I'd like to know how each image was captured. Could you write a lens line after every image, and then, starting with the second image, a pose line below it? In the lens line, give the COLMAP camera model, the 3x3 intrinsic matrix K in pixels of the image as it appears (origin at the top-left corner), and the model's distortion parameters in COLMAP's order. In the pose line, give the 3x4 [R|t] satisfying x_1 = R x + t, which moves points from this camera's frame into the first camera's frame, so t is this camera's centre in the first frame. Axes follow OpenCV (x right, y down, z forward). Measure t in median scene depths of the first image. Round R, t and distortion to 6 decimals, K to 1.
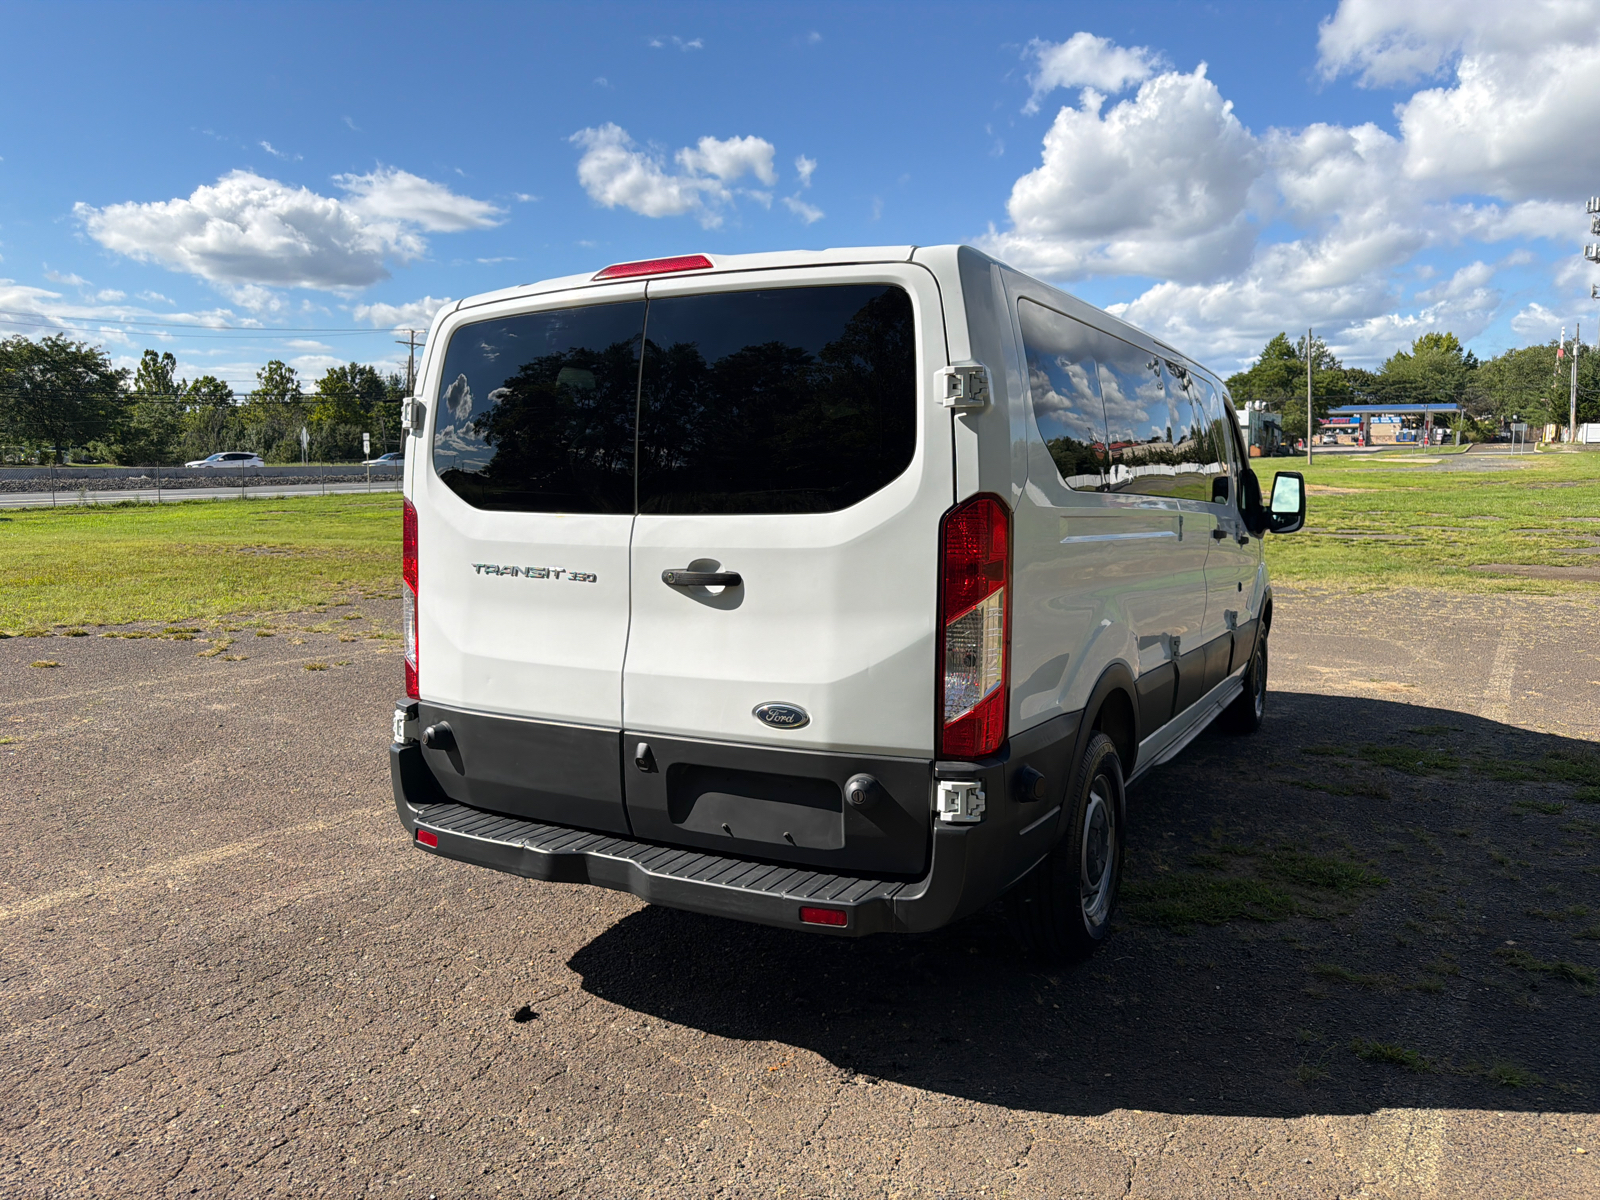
lens RADIAL K [[1160.9, 0, 797.9], [0, 1160.9, 594.0], [0, 0, 1]] dist [0.009125, -0.001347]
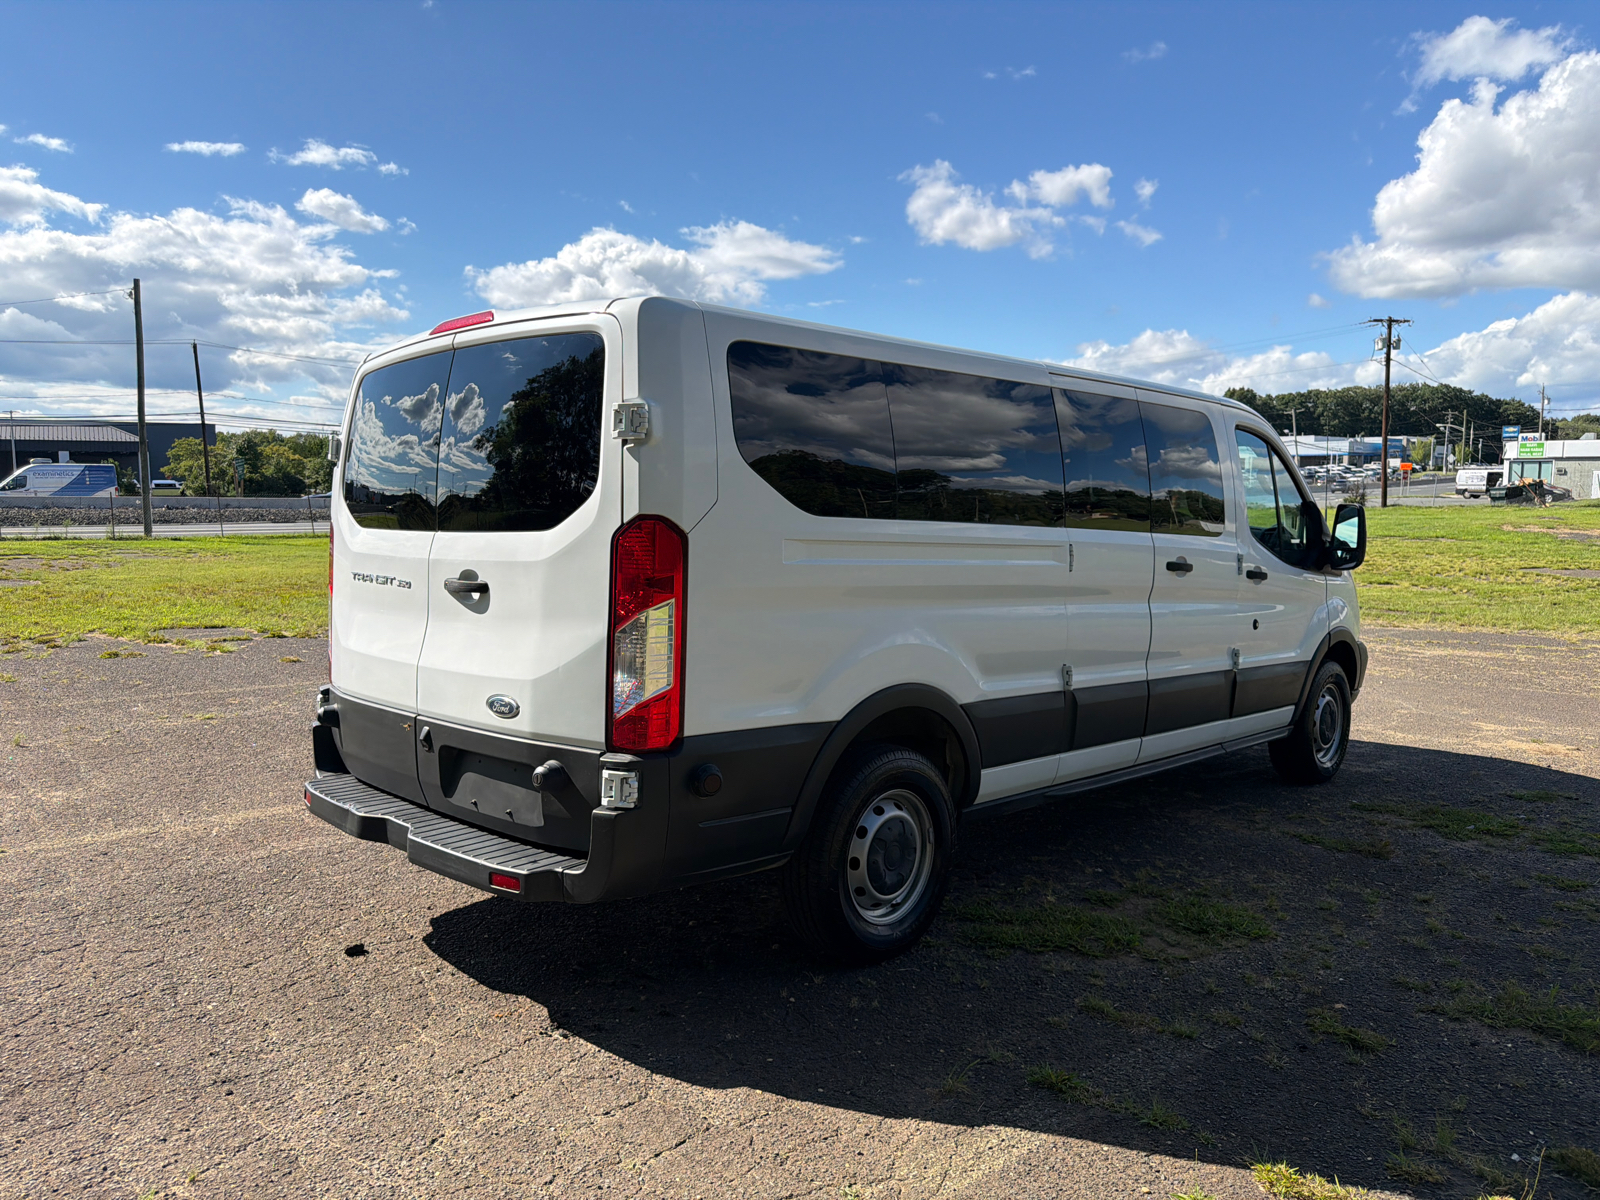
lens RADIAL K [[1145.5, 0, 764.9], [0, 1145.5, 579.1], [0, 0, 1]] dist [0.014806, 0.001749]
pose [[0.964437, 0.025664, -0.263065, 0.509495], [-0.036127, 0.998734, -0.035011, 0.009049], [0.261834, 0.043270, 0.964143, -0.033542]]
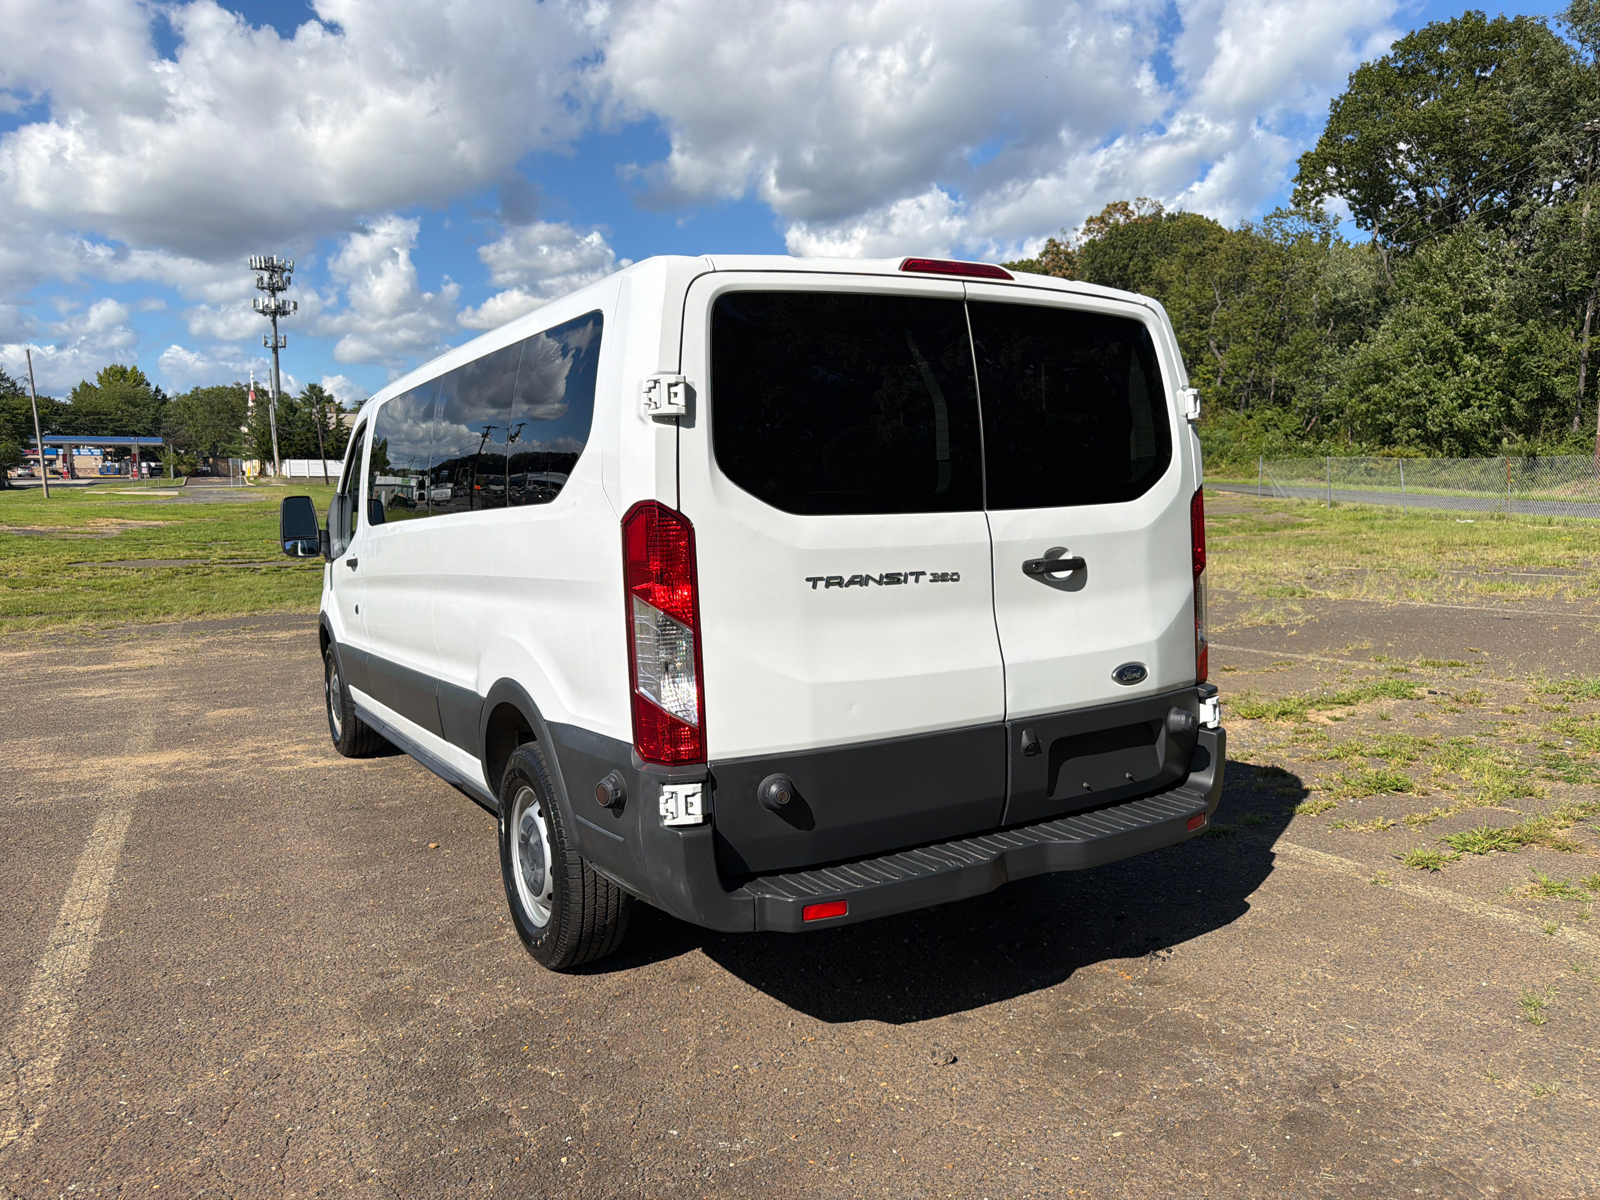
lens RADIAL K [[1160.9, 0, 797.9], [0, 1160.9, 594.0], [0, 0, 1]] dist [0.009125, -0.001347]
pose [[0.489796, -0.080617, 0.868102, -1.154544], [0.106359, 0.993804, 0.032281, -0.047713], [-0.865325, 0.076519, 0.495336, 0.669281]]
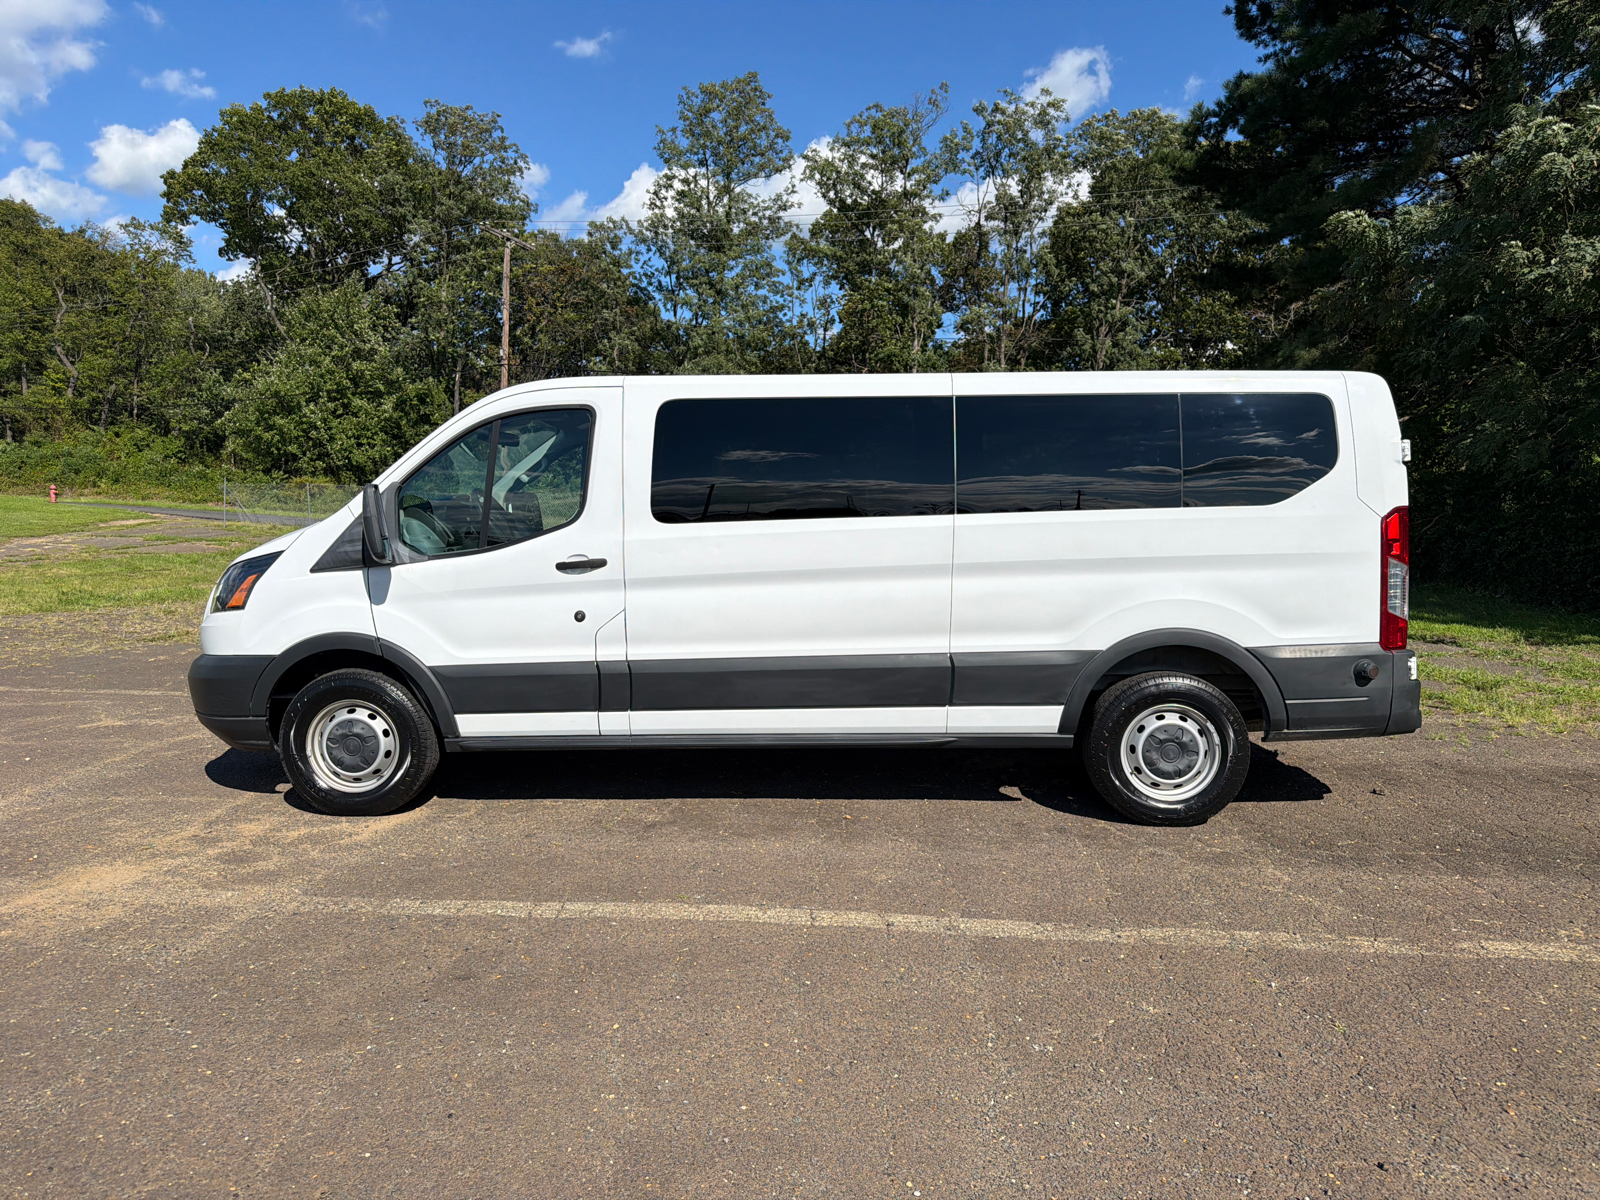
lens RADIAL K [[1160.9, 0, 797.9], [0, 1160.9, 594.0], [0, 0, 1]] dist [0.009125, -0.001347]
pose [[-0.465887, -0.060000, 0.882807, -1.519099], [0.080950, 0.990624, 0.110047, -0.239507], [-0.881133, 0.122733, -0.456663, 2.830793]]
